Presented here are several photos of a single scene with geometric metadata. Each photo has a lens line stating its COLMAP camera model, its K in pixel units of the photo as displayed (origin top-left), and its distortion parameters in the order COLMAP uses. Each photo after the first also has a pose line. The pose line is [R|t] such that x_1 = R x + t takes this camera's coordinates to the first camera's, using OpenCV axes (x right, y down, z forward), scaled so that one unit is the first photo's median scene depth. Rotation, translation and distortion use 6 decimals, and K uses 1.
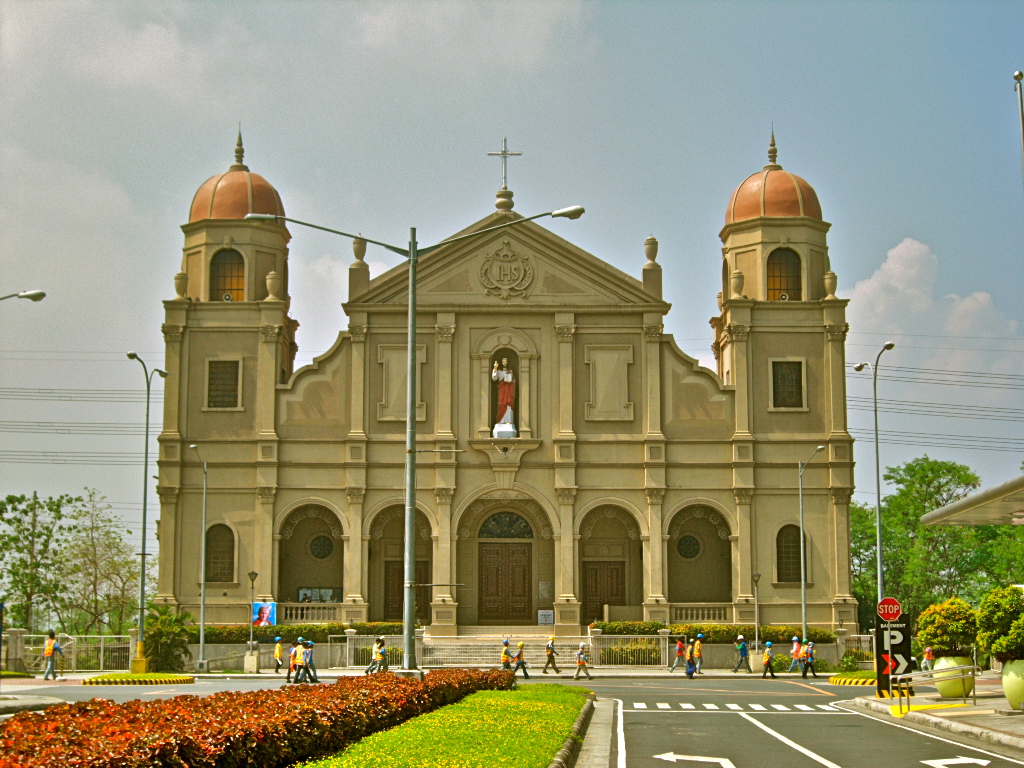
lens RADIAL K [[1670.0, 0, 512.0], [0, 1670.0, 384.0], [0, 0, 1]] dist [-0.047916, -0.120971]
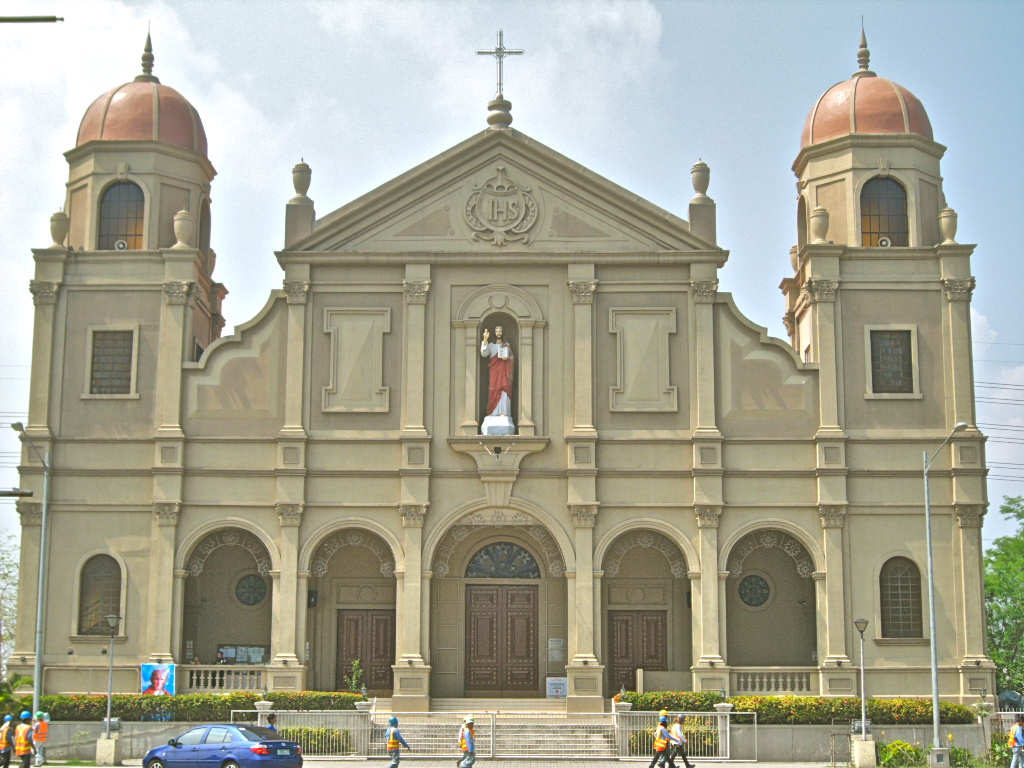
lens RADIAL K [[1670.0, 0, 512.0], [0, 1670.0, 384.0], [0, 0, 1]] dist [-0.047916, -0.120971]
pose [[0.999620, -0.001539, -0.027524, 0.021384], [0.000231, 0.998873, -0.047465, 0.044018], [0.027566, 0.047441, 0.998494, 0.279710]]
